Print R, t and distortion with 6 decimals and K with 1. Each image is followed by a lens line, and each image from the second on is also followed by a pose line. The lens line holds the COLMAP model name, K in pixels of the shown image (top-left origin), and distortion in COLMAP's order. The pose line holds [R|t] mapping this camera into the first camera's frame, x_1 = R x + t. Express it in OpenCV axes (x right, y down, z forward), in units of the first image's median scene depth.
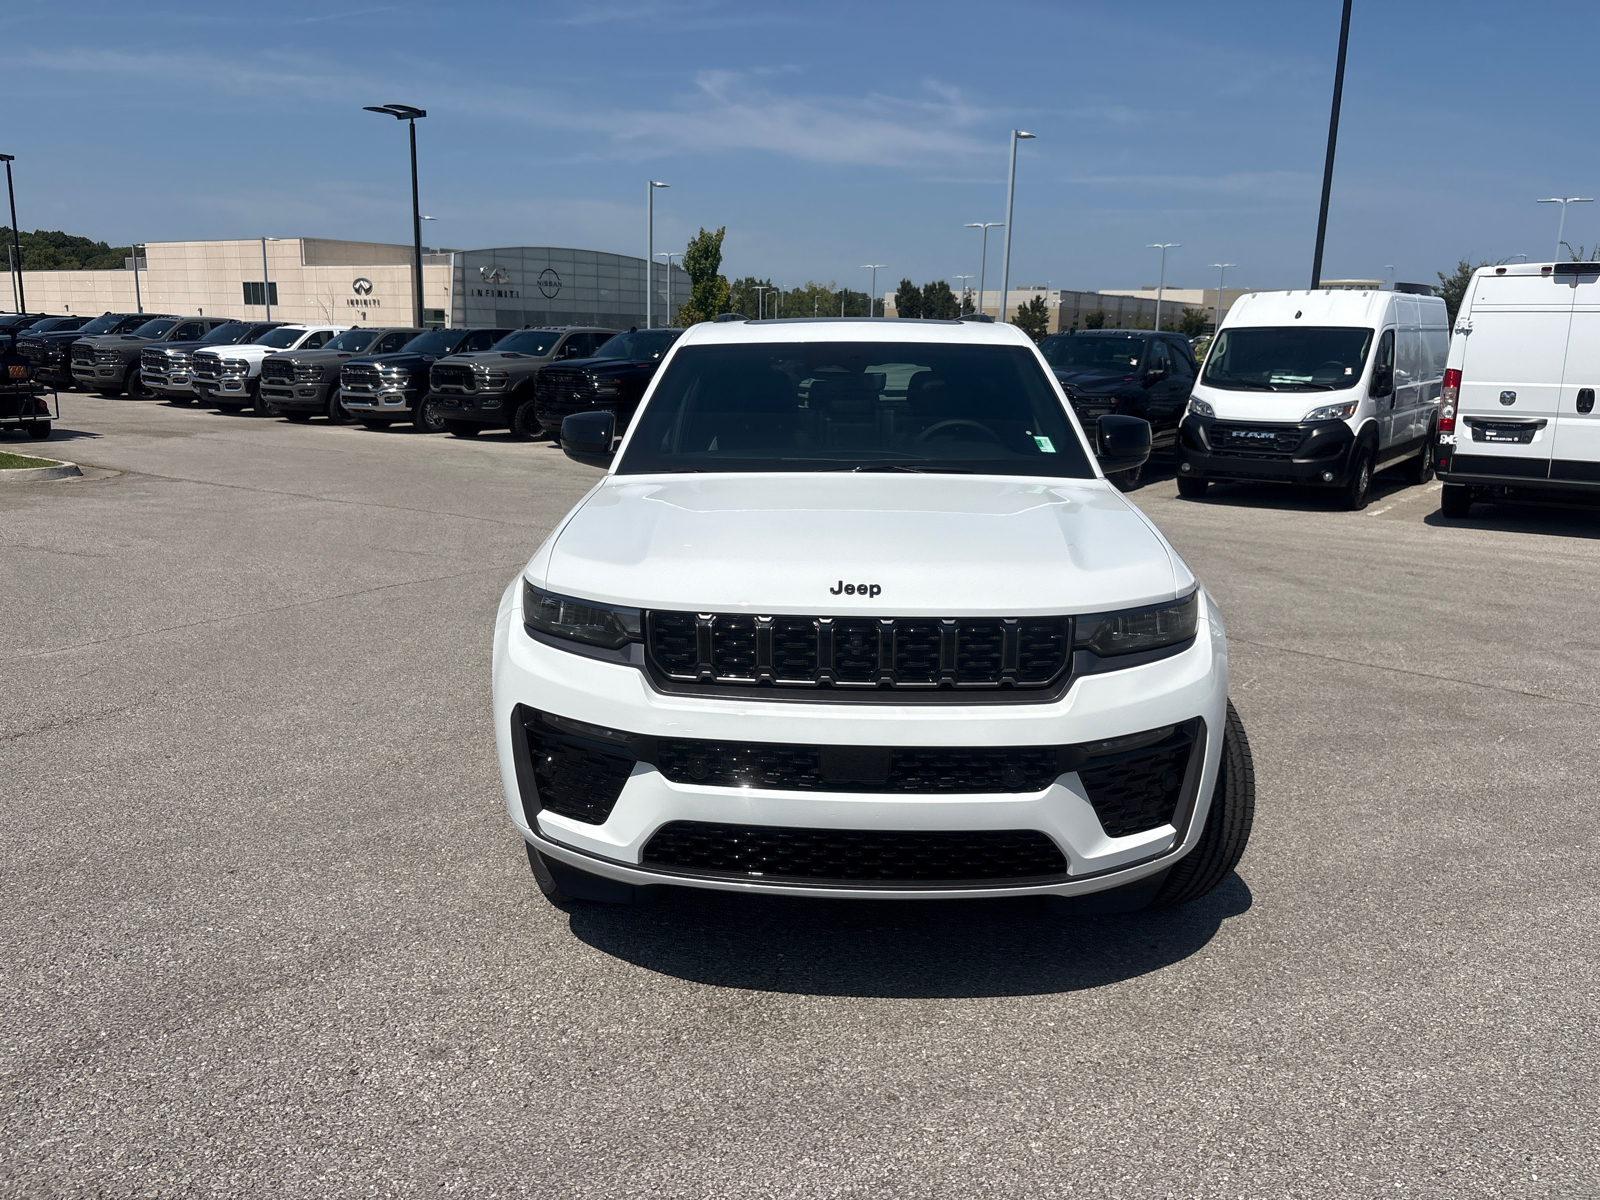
lens RADIAL K [[1221.1, 0, 787.1], [0, 1221.1, 585.0], [0, 0, 1]] dist [0.021819, -0.016185]
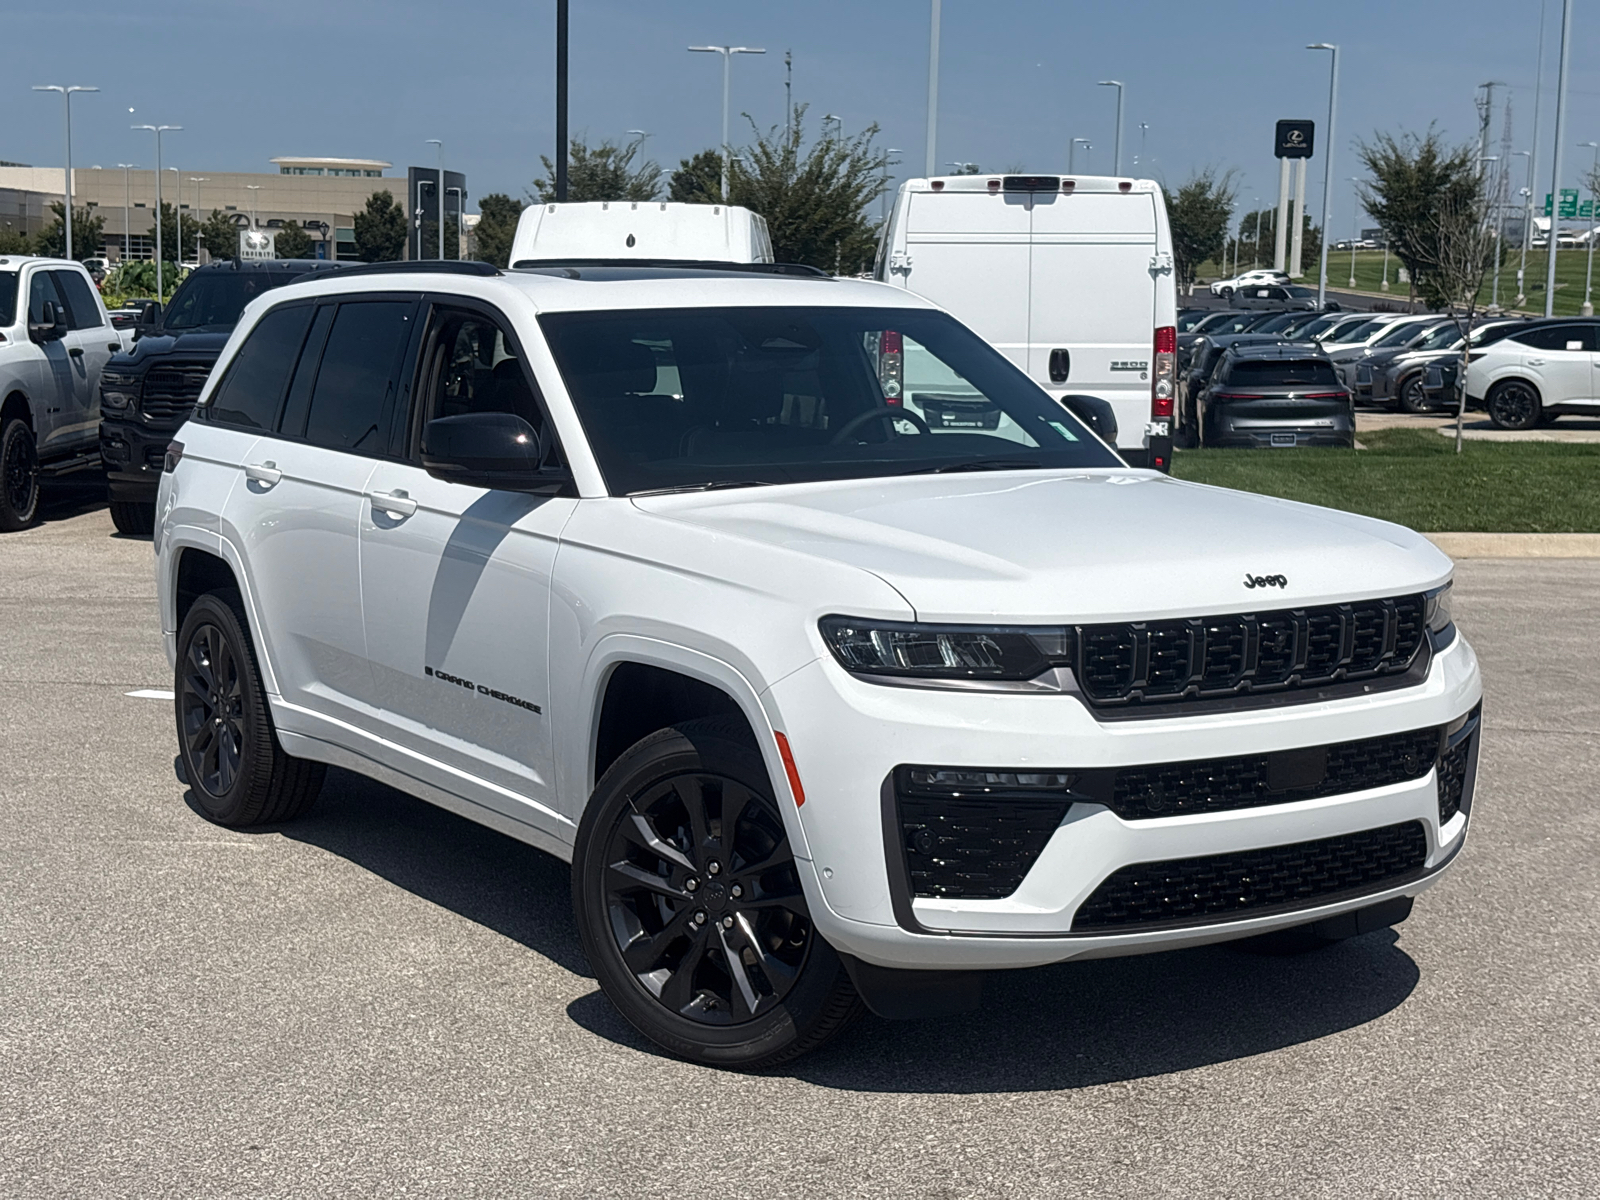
lens RADIAL K [[2420.6, 0, 792.3], [0, 2420.6, 604.6], [0, 0, 1]] dist [0.116604, 0.000000]
pose [[0.817750, -0.080135, 0.569968, -0.290938], [0.113870, 0.993212, -0.023731, 0.005433], [-0.564198, 0.084308, 0.821324, -0.068936]]
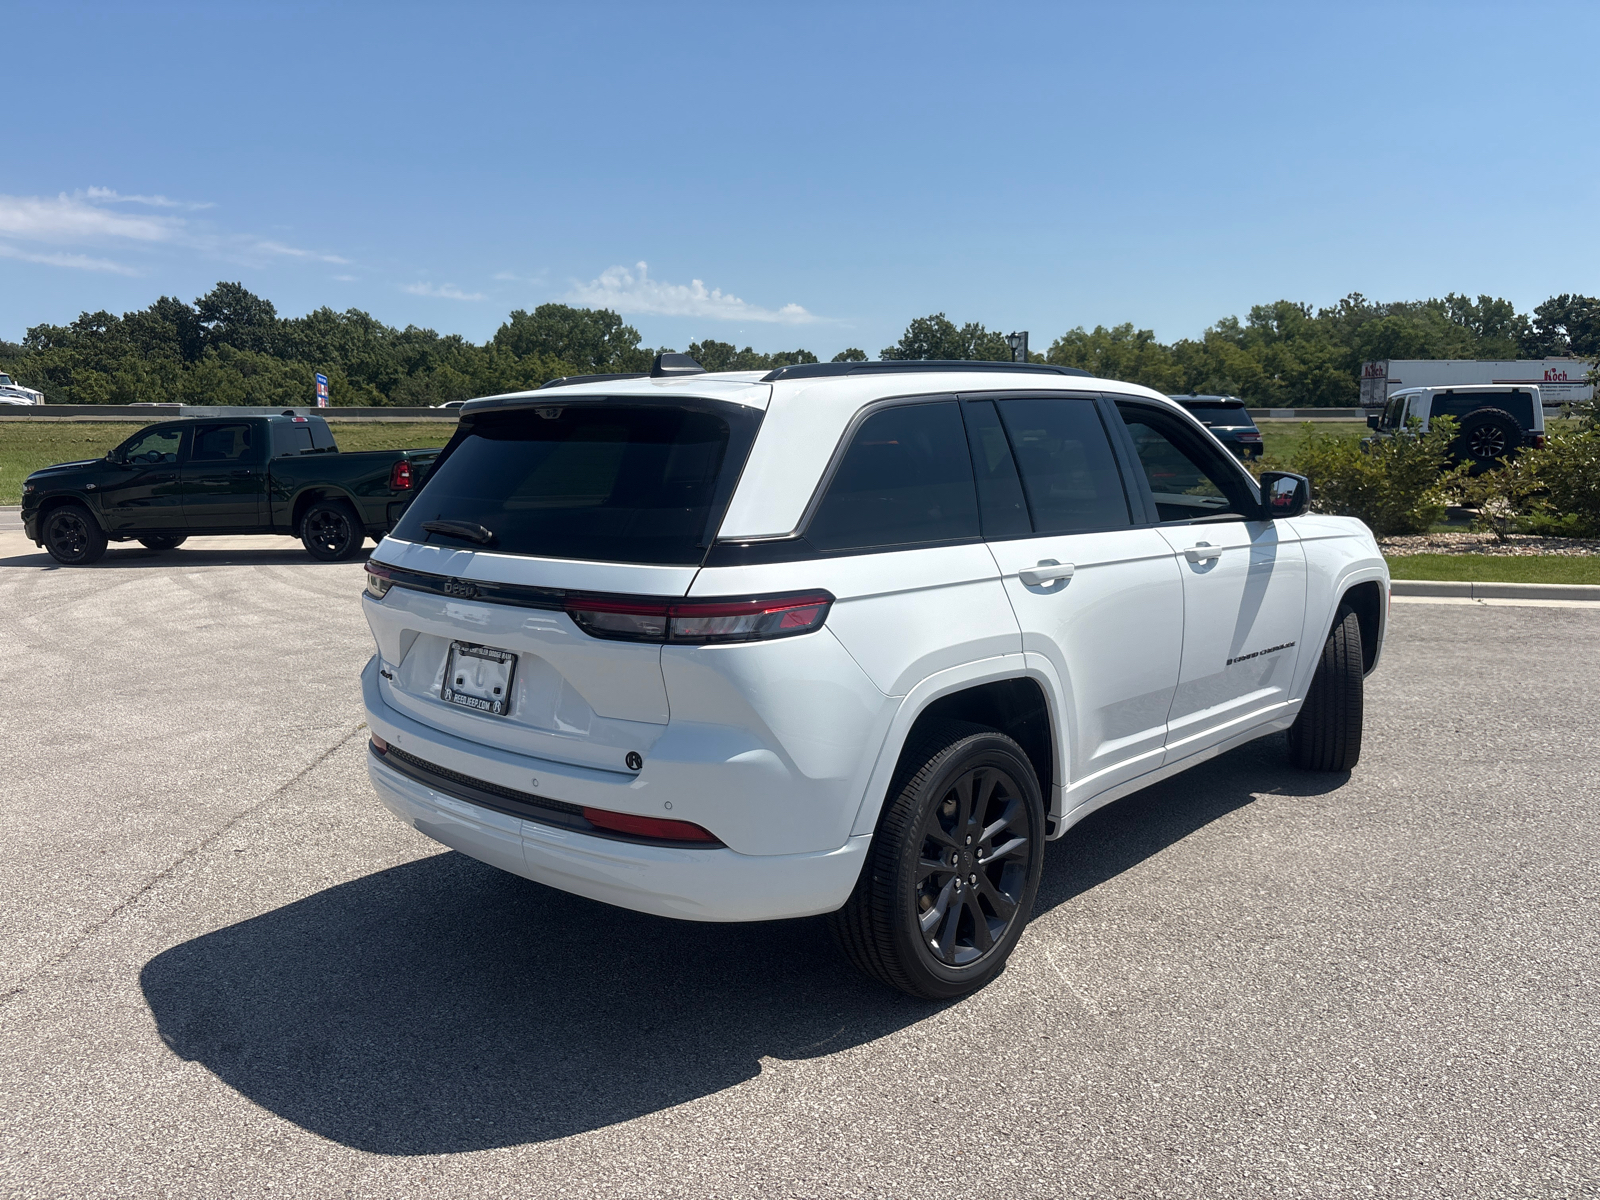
lens RADIAL K [[1221.1, 0, 783.0], [0, 1221.1, 593.0], [0, 0, 1]] dist [0.021819, -0.016185]
pose [[-0.757291, -0.088267, 0.647086, -0.194254], [0.121675, 0.954407, 0.272585, -0.141012], [-0.641643, 0.285160, -0.712024, 0.757982]]
